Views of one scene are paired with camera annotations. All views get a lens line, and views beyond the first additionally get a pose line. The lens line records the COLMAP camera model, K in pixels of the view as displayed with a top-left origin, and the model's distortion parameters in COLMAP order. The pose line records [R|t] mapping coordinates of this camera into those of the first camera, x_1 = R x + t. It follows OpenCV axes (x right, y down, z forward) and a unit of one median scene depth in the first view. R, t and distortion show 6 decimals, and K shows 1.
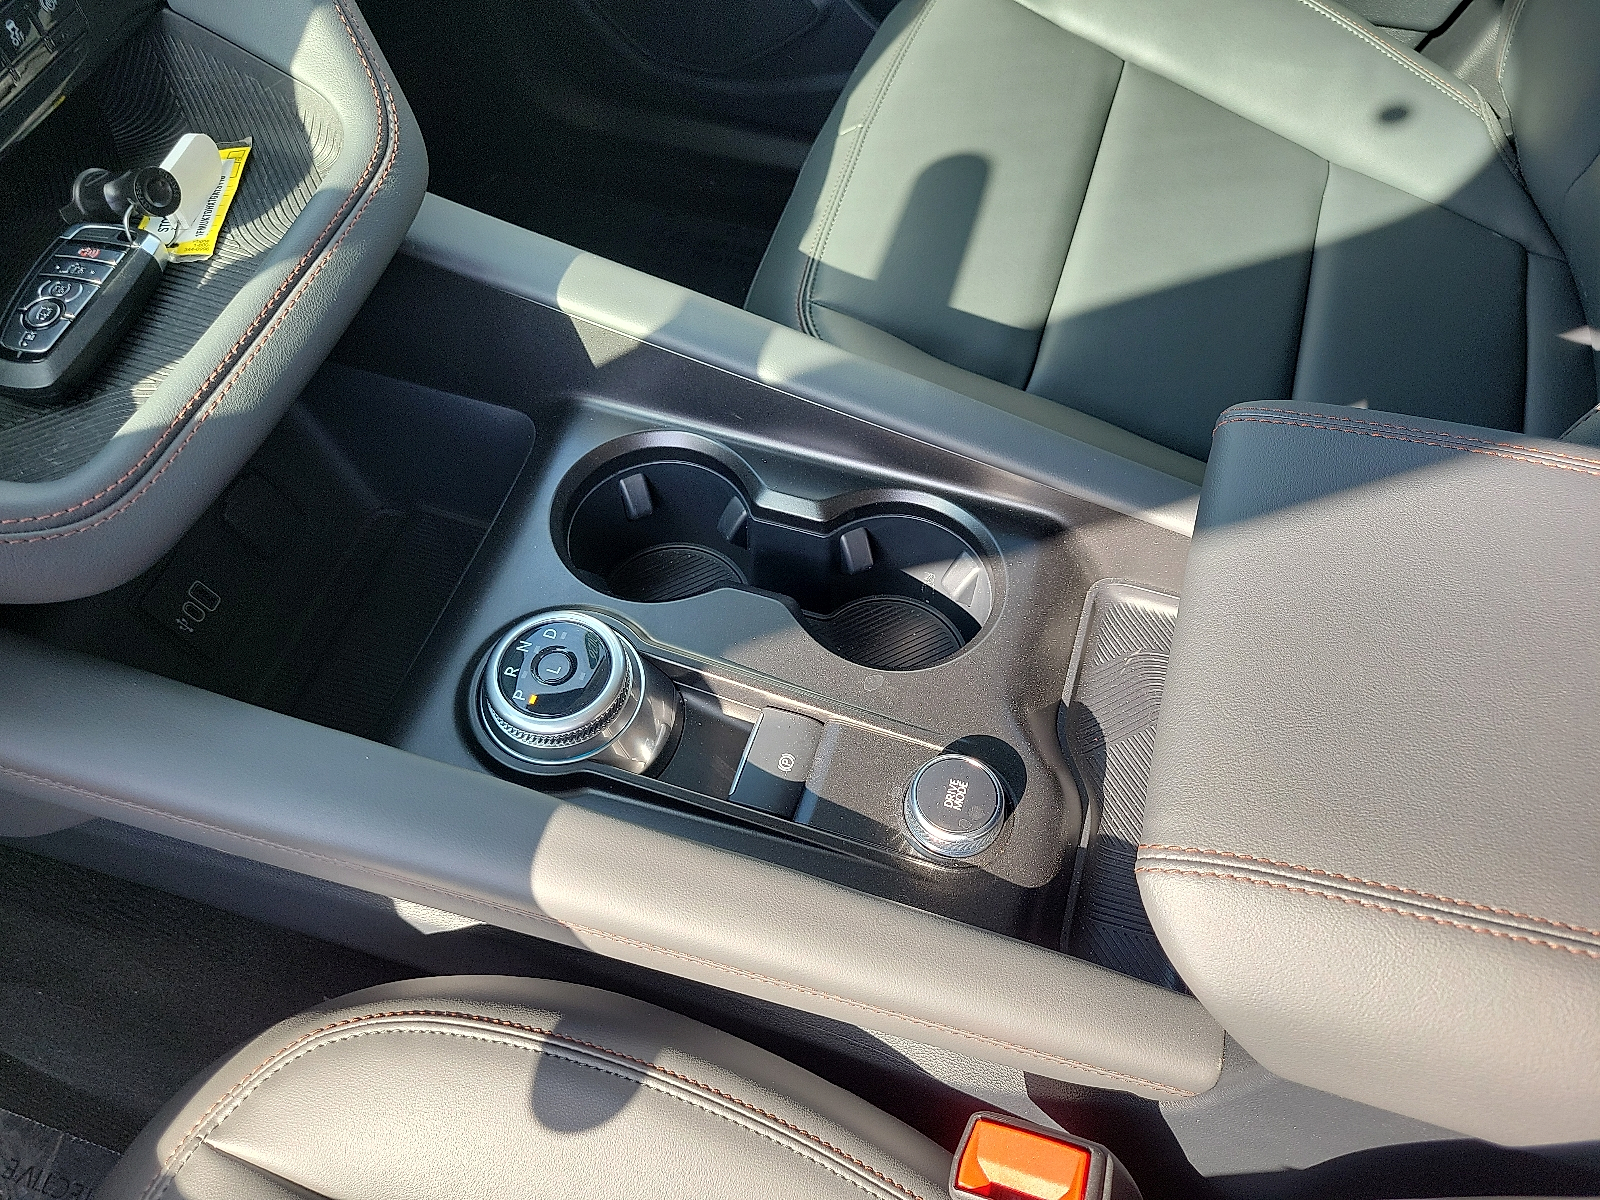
lens RADIAL K [[1237.2, 0, 777.9], [0, 1237.2, 602.9], [0, 0, 1]] dist [0.009746, -0.008363]
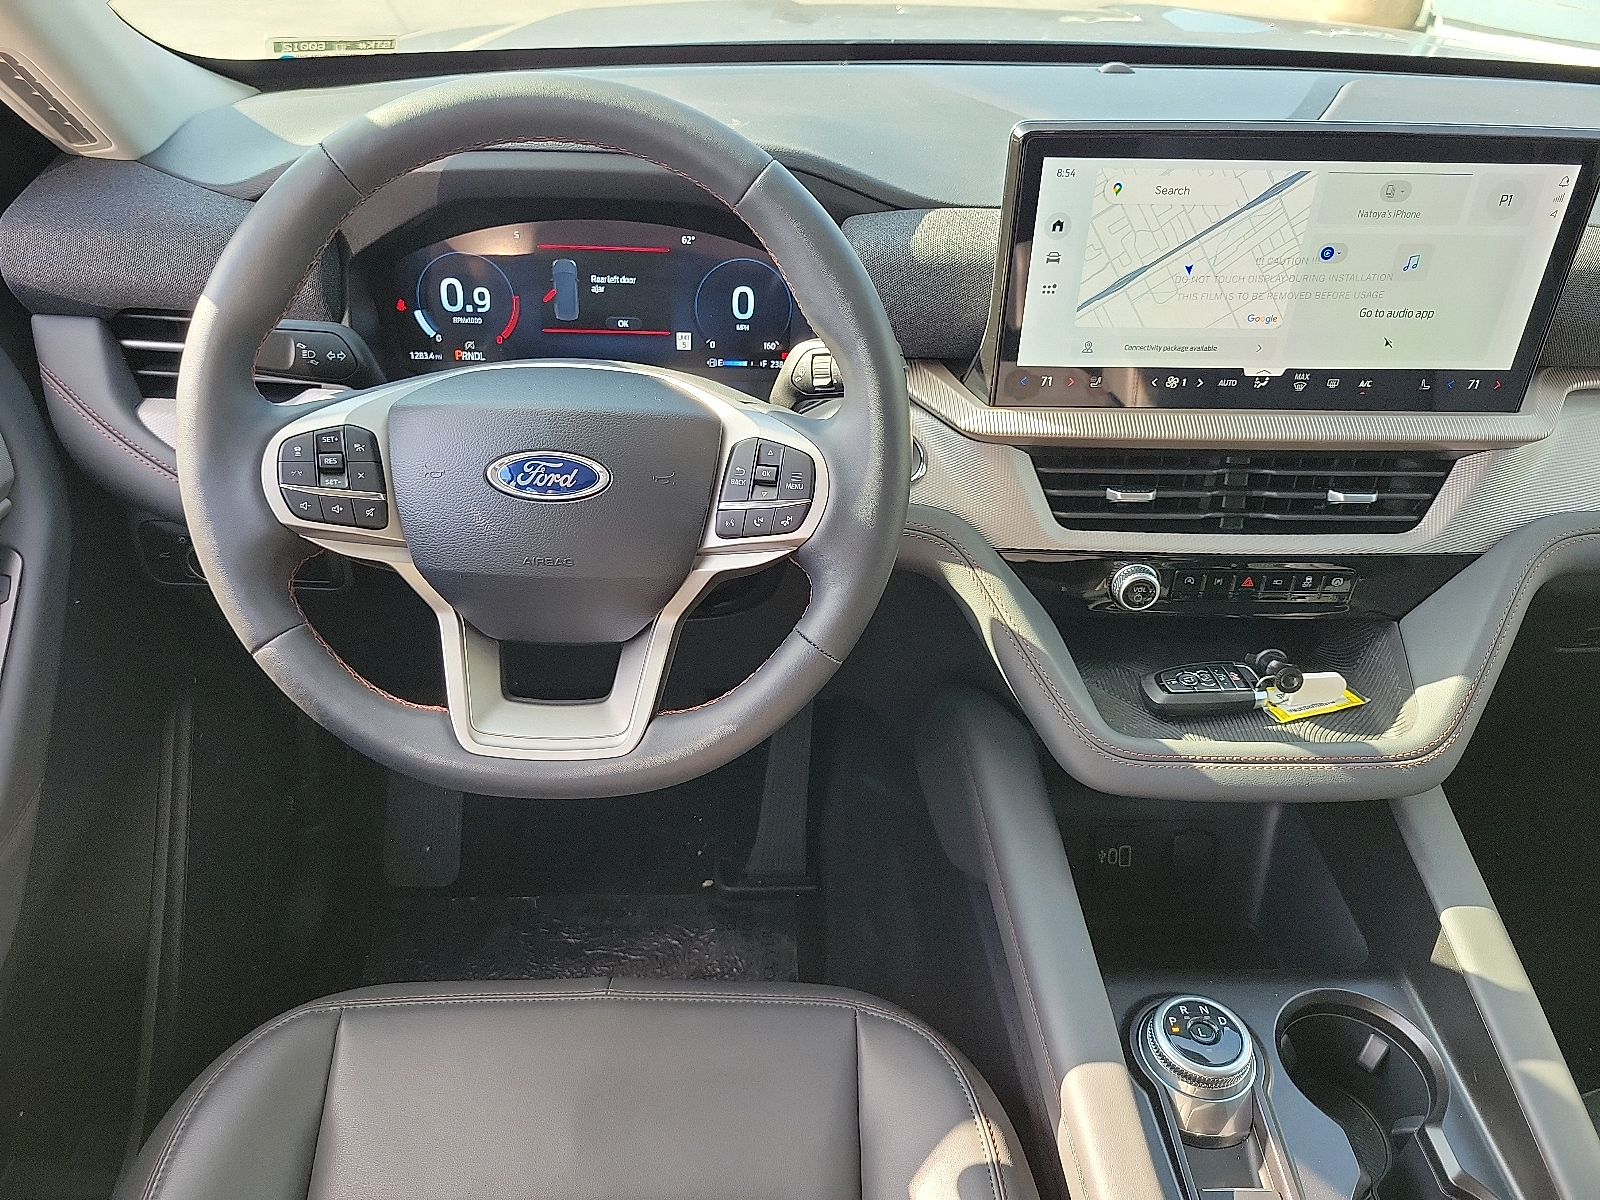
lens RADIAL K [[1237.2, 0, 777.9], [0, 1237.2, 602.9], [0, 0, 1]] dist [0.009746, -0.008363]
pose [[0.330191, 0.561730, -0.758573, 0.499625], [-0.805842, 0.586235, 0.083346, 0.038076], [0.491520, 0.583770, 0.646236, -0.520234]]
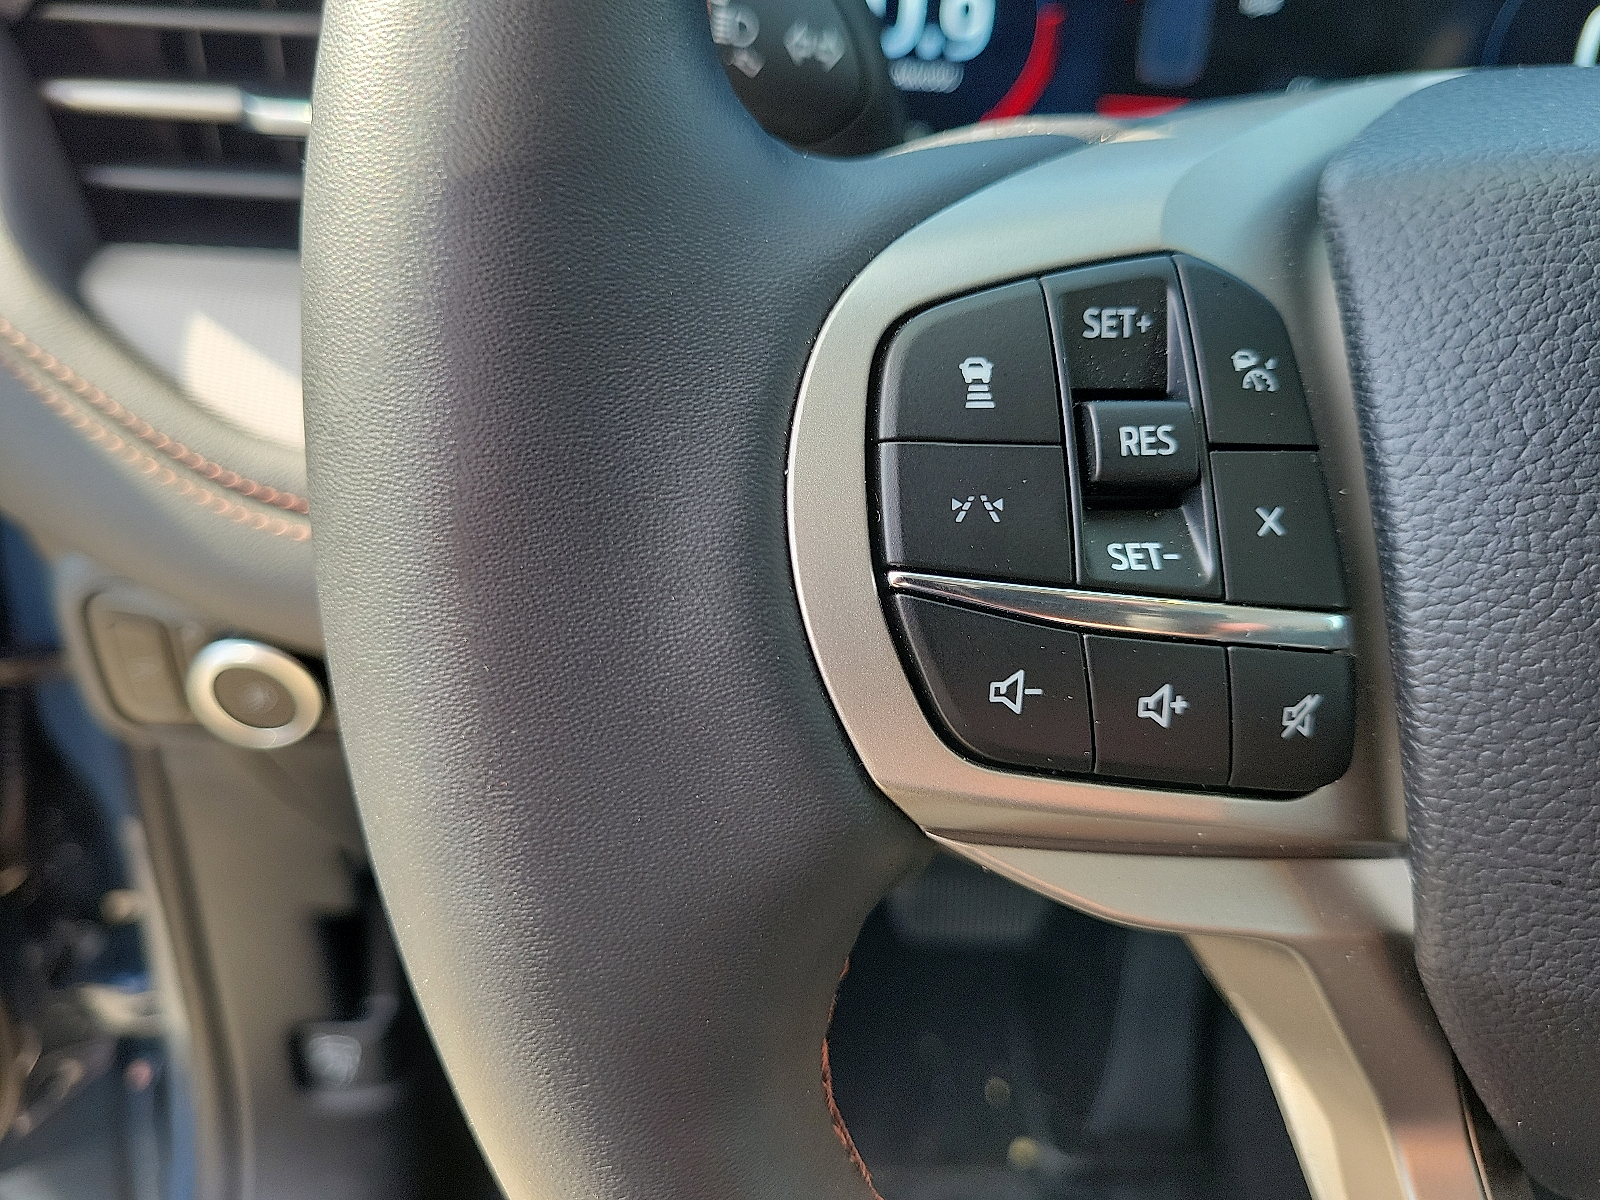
lens RADIAL K [[1237.2, 0, 777.9], [0, 1237.2, 602.9], [0, 0, 1]] dist [0.009746, -0.008363]
pose [[0.354540, 0.572993, -0.738905, -0.605476], [-0.815504, 0.576090, 0.055442, 0.519731], [0.457443, 0.582923, 0.671525, -0.154501]]
